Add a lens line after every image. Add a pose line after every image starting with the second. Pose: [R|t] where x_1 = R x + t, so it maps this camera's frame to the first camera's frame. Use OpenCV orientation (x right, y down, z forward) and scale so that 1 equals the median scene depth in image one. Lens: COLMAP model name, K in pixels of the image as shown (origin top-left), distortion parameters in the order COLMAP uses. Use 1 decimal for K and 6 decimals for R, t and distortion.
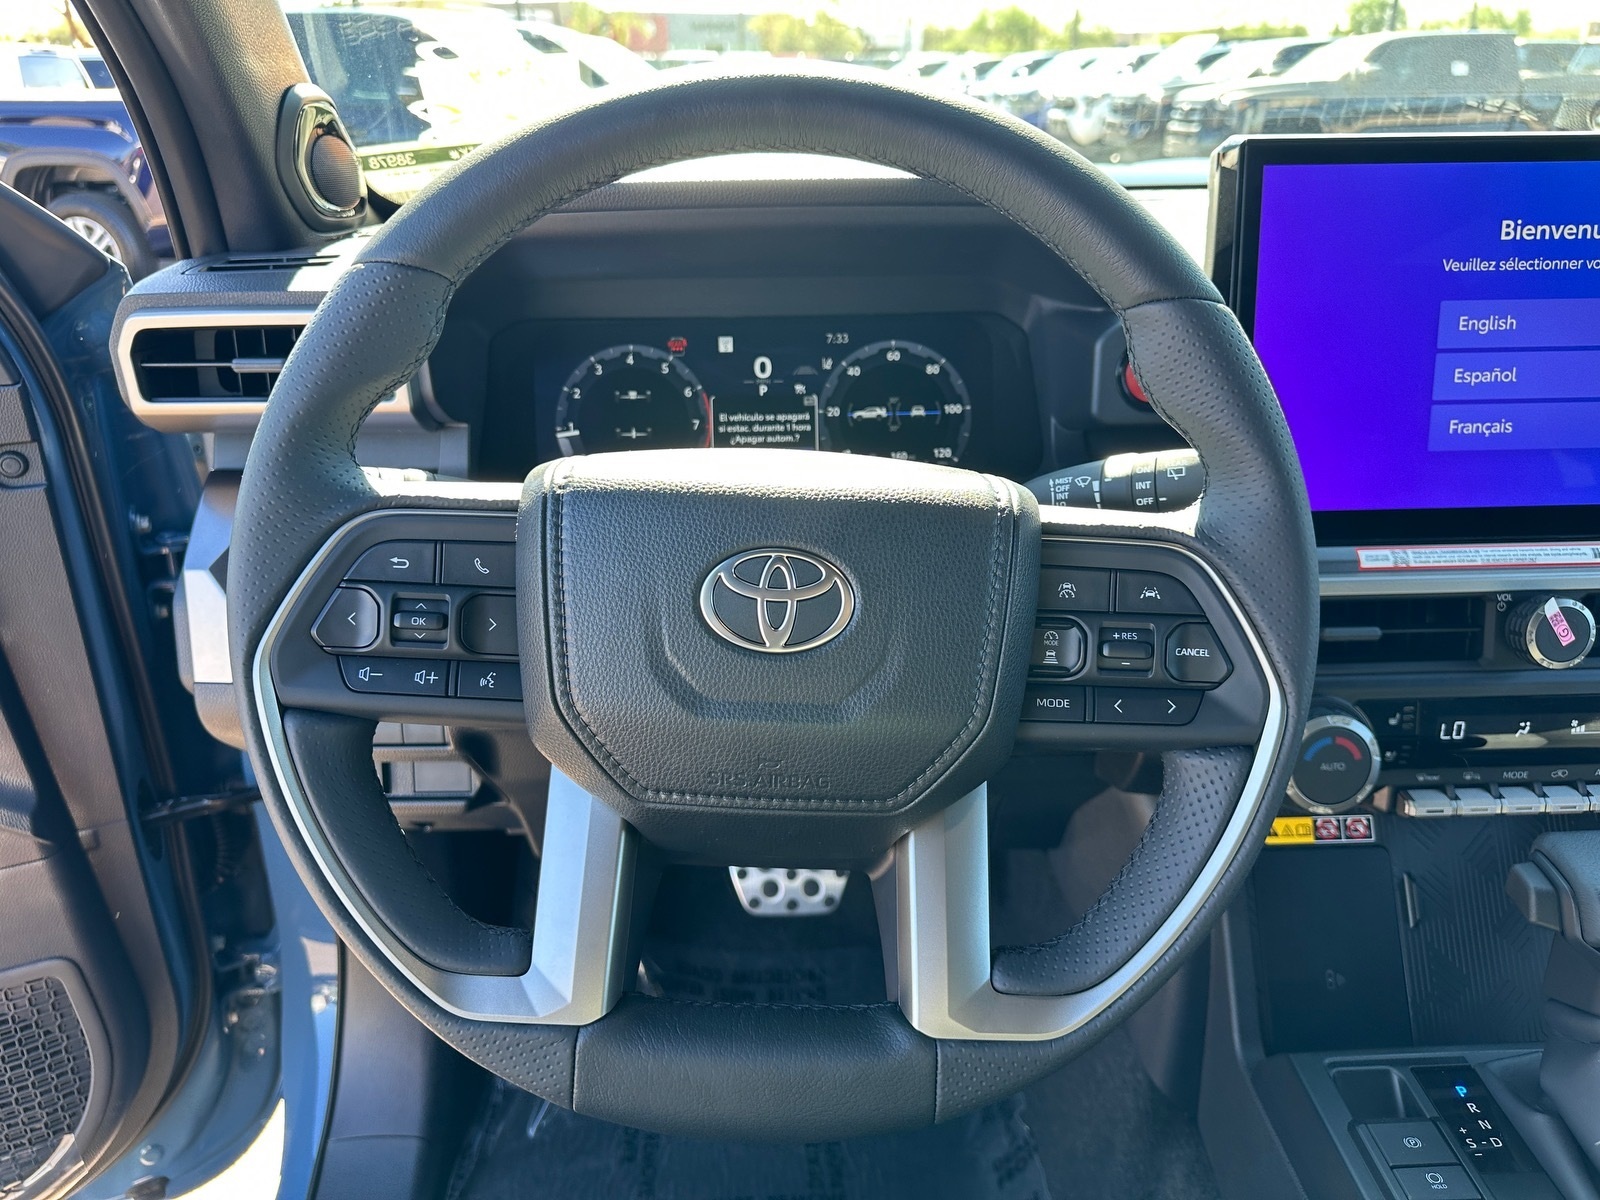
lens RADIAL K [[1132.6, 0, 802.3], [0, 1132.6, 589.7], [0, 0, 1]] dist [0.036802, -0.045760]
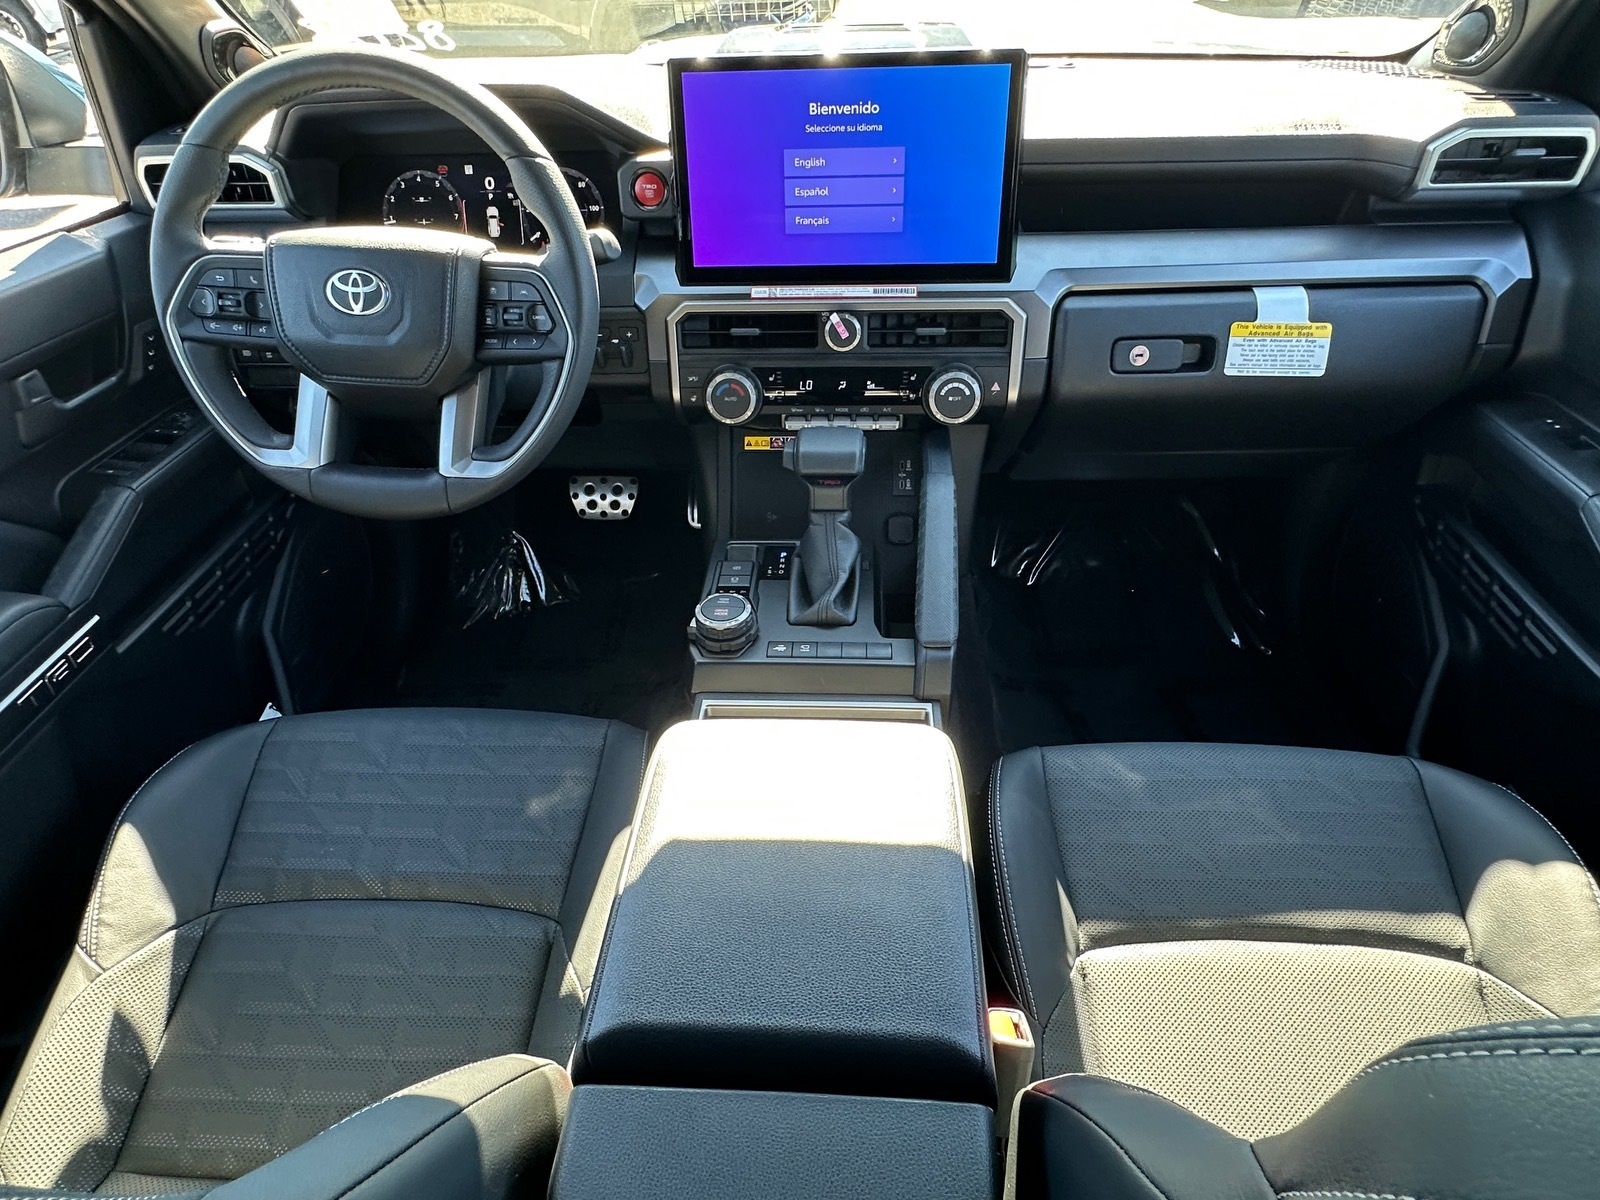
lens RADIAL K [[914.8, 0, 795.2], [0, 914.8, 611.7], [0, 0, 1]] dist [-0.018597, 0.009699]
pose [[0.996357, 0.039267, -0.075699, 0.602119], [-0.018228, 0.965229, 0.260769, 0.078975], [0.083307, -0.258439, 0.962429, -0.549653]]
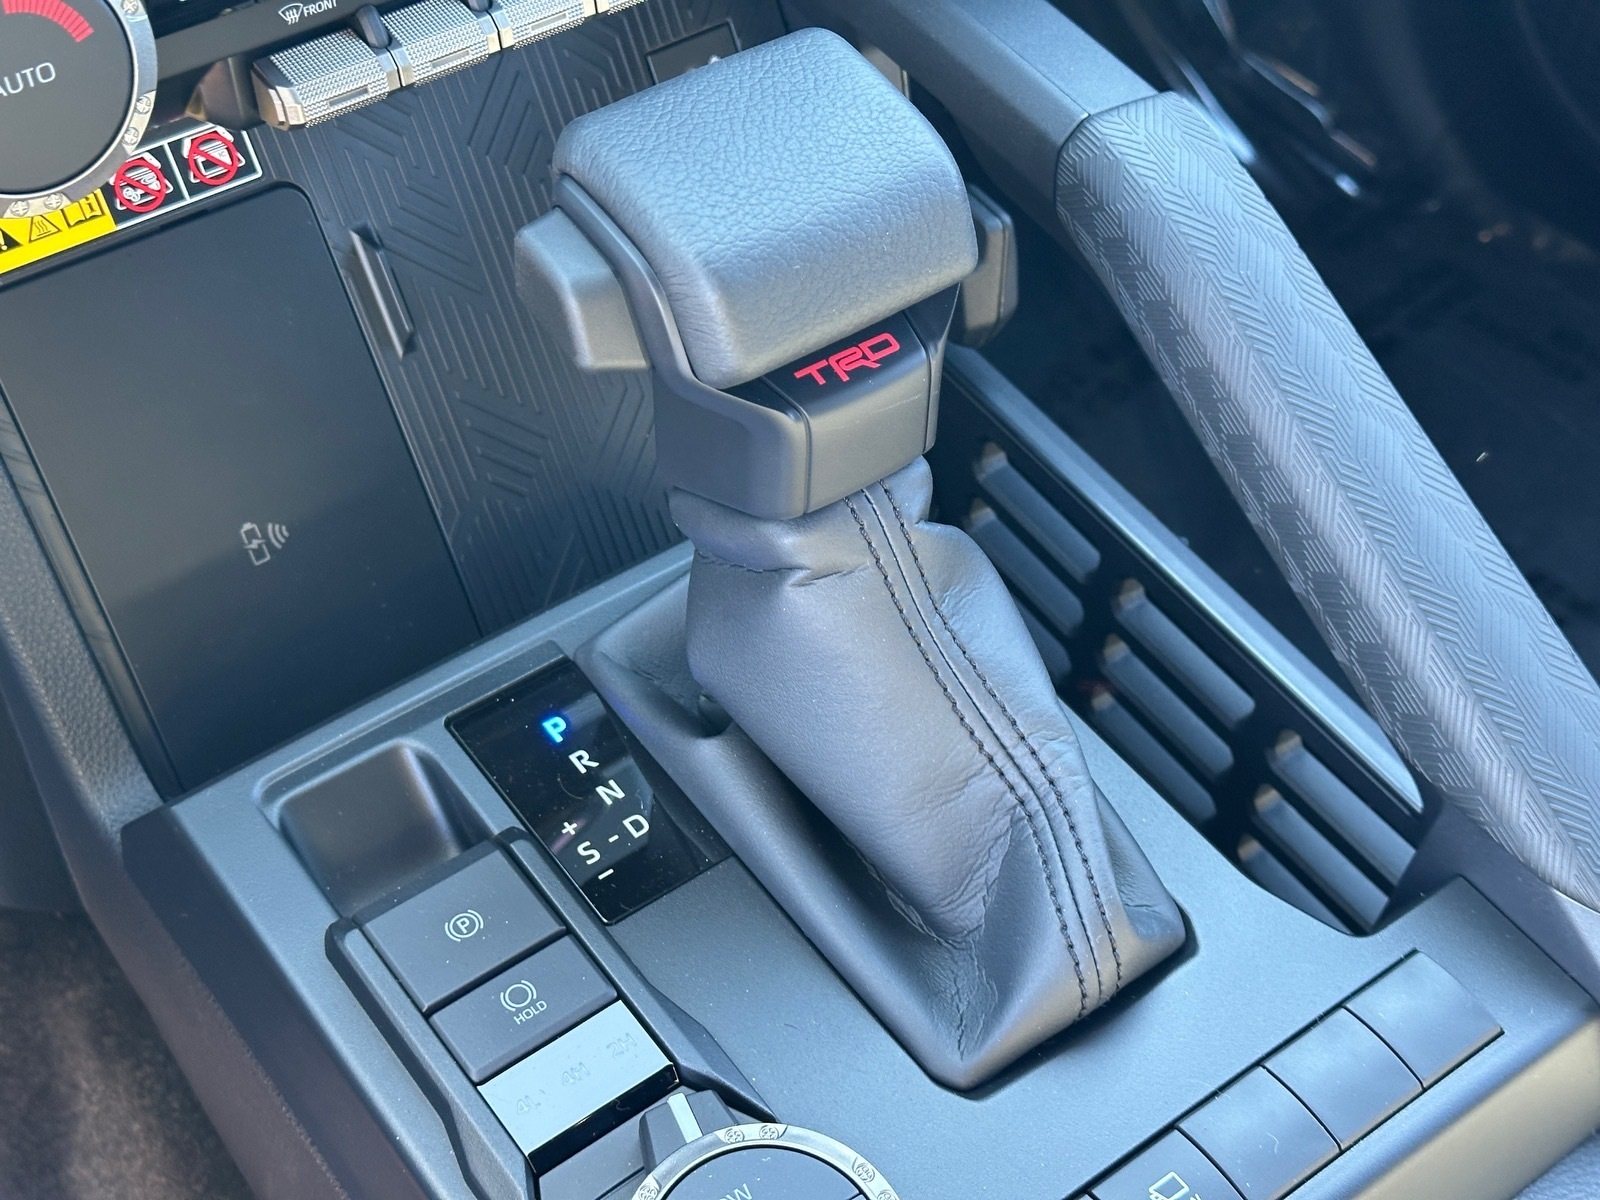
lens RADIAL K [[2319.1, 0, 809.9], [0, 2319.1, 601.0], [0, 0, 1]] dist [0.022754, 0.000000]
pose [[0.809267, -0.404788, 0.425715, 0.252101], [0.162404, 0.850616, 0.500078, -0.016132], [-0.564546, -0.335558, 0.754115, 0.254582]]
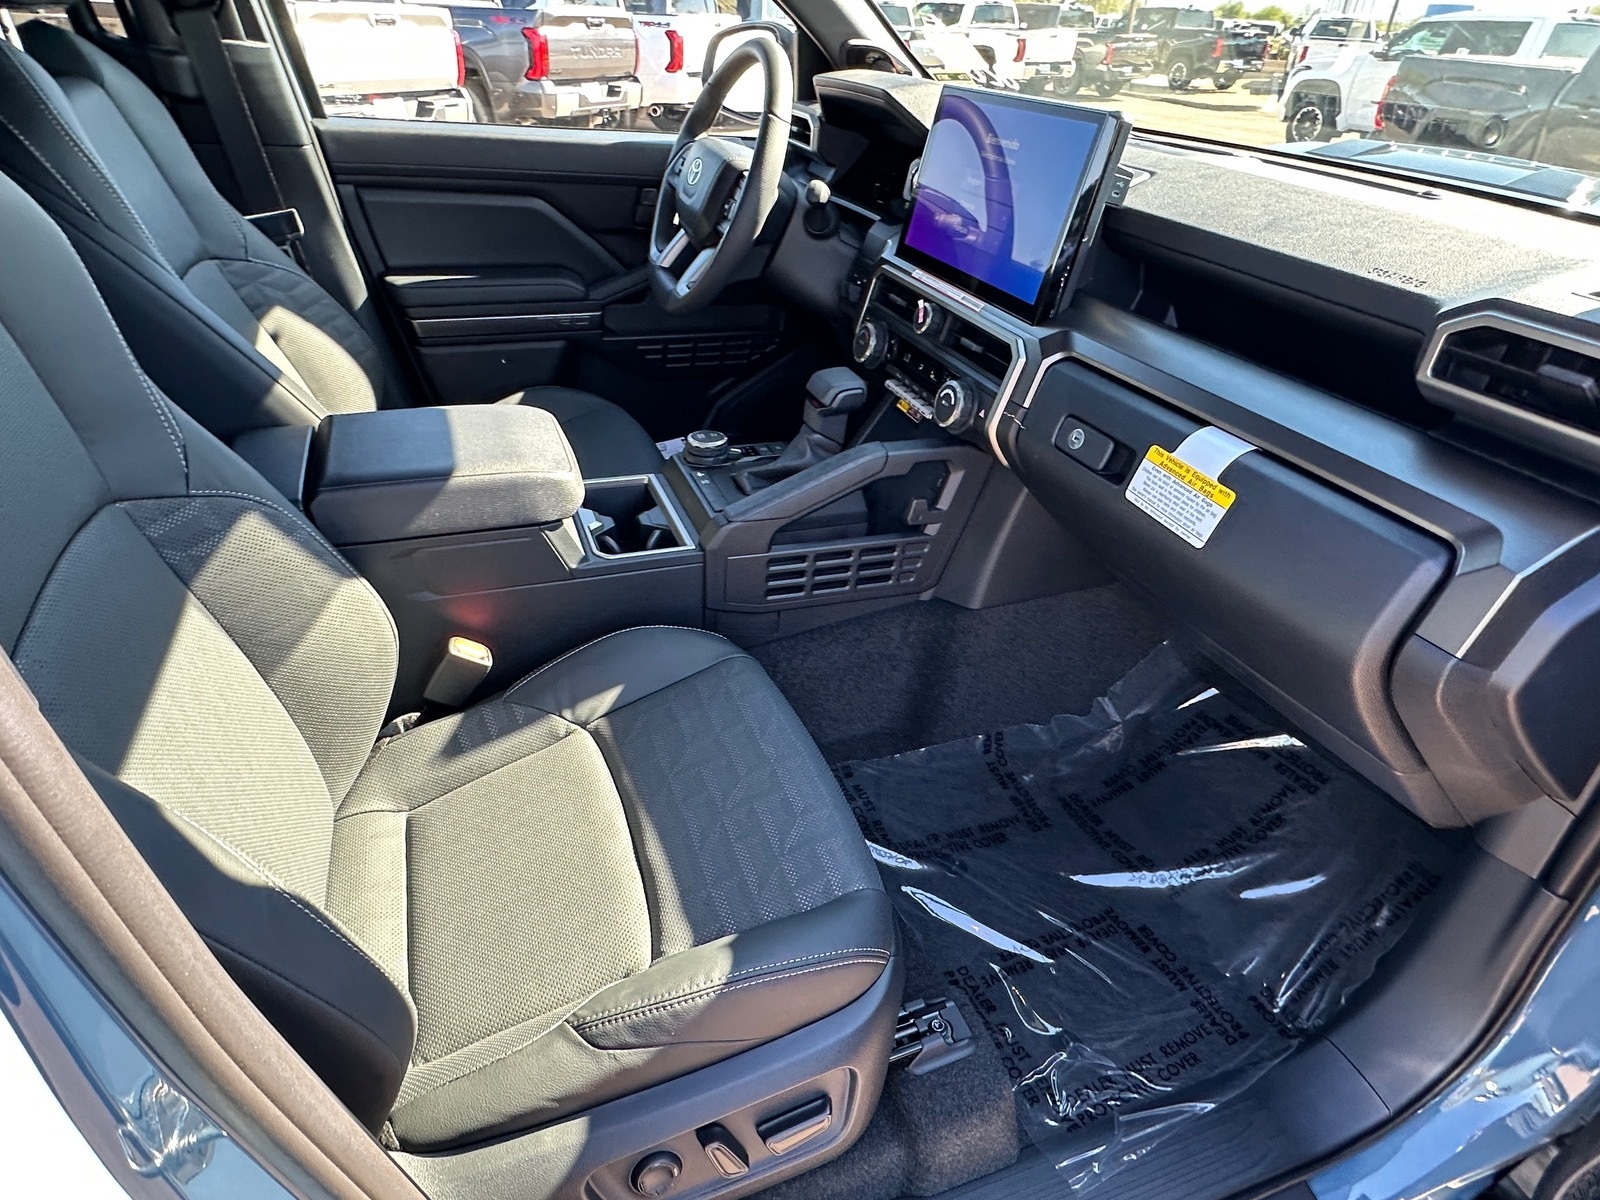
lens RADIAL K [[914.8, 0, 777.5], [0, 914.8, 626.6], [0, 0, 1]] dist [-0.018597, 0.009699]
pose [[0.317924, 0.555832, -0.768098, 1.969558], [-0.423468, 0.808081, 0.409487, -0.076191], [0.848292, 0.195079, 0.492286, -0.043026]]
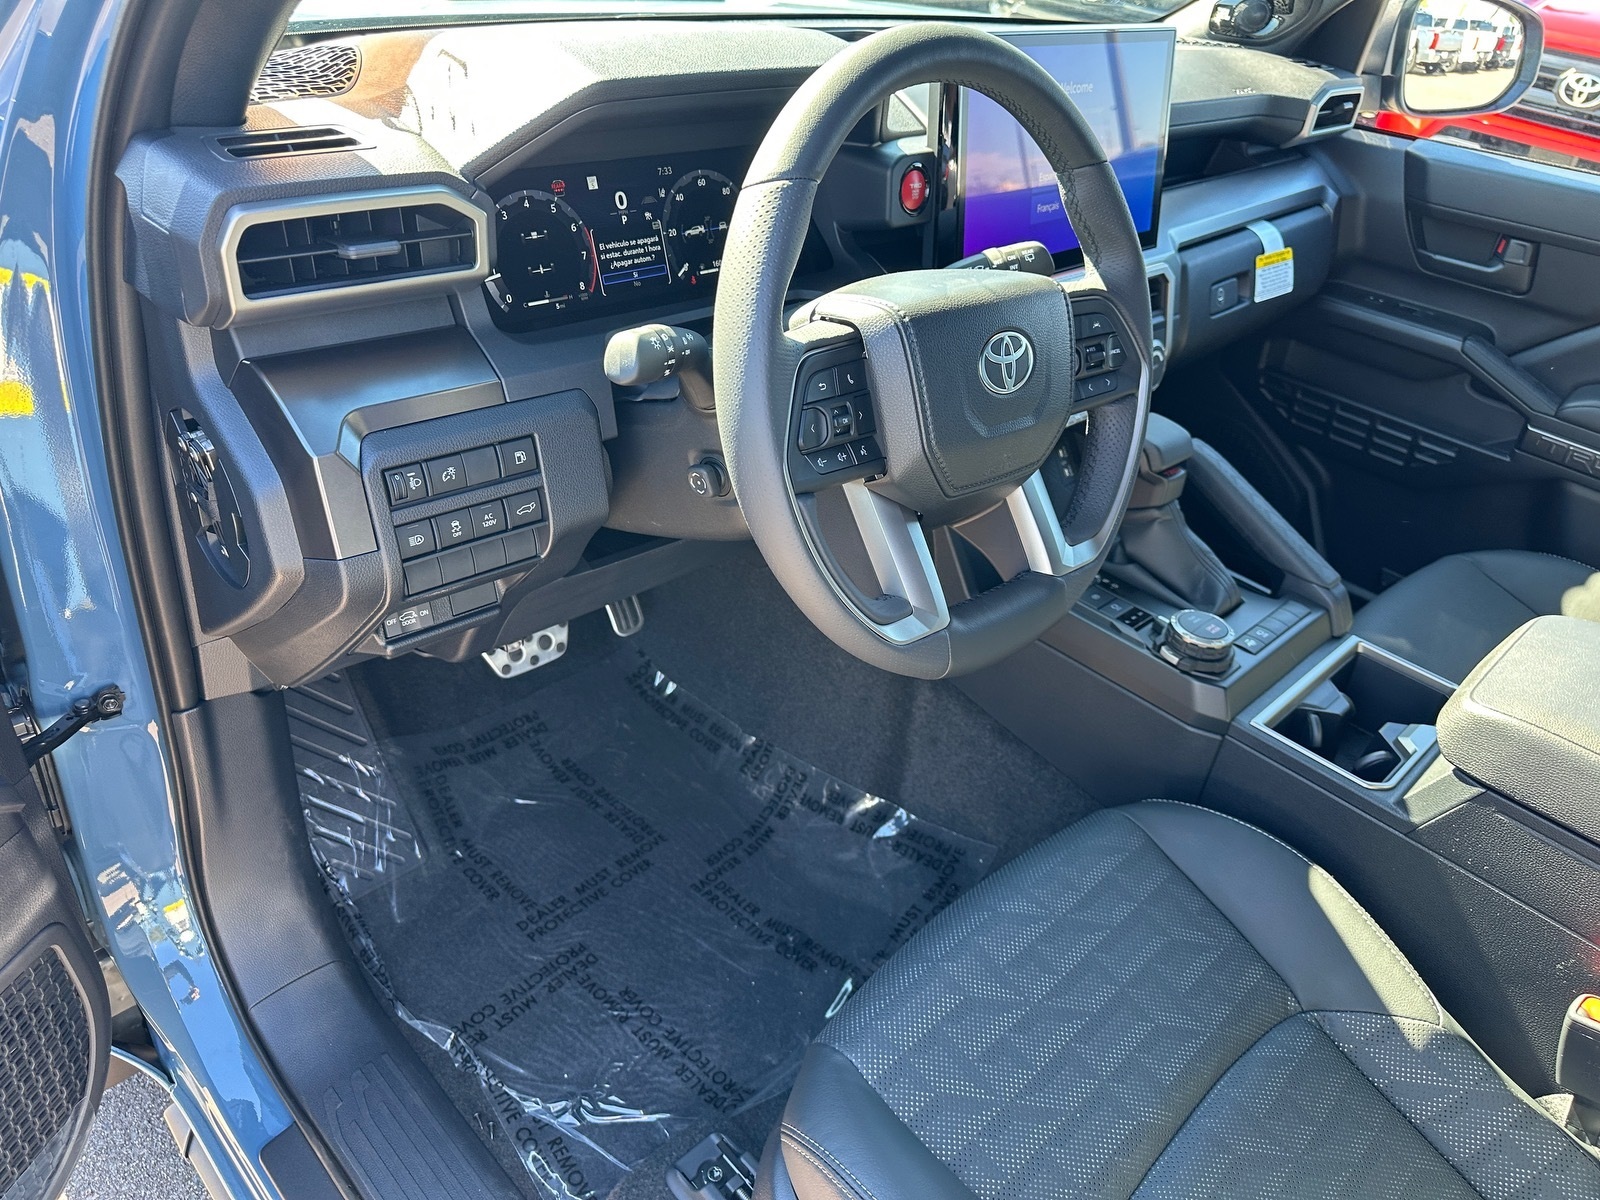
lens RADIAL K [[1132.6, 0, 792.0], [0, 1132.6, 605.0], [0, 0, 1]] dist [0.036802, -0.045760]
pose [[0.728170, -0.303501, 0.614537, -0.798788], [0.159254, 0.946996, 0.278991, -0.098366], [-0.666638, -0.105286, 0.737908, -0.068969]]
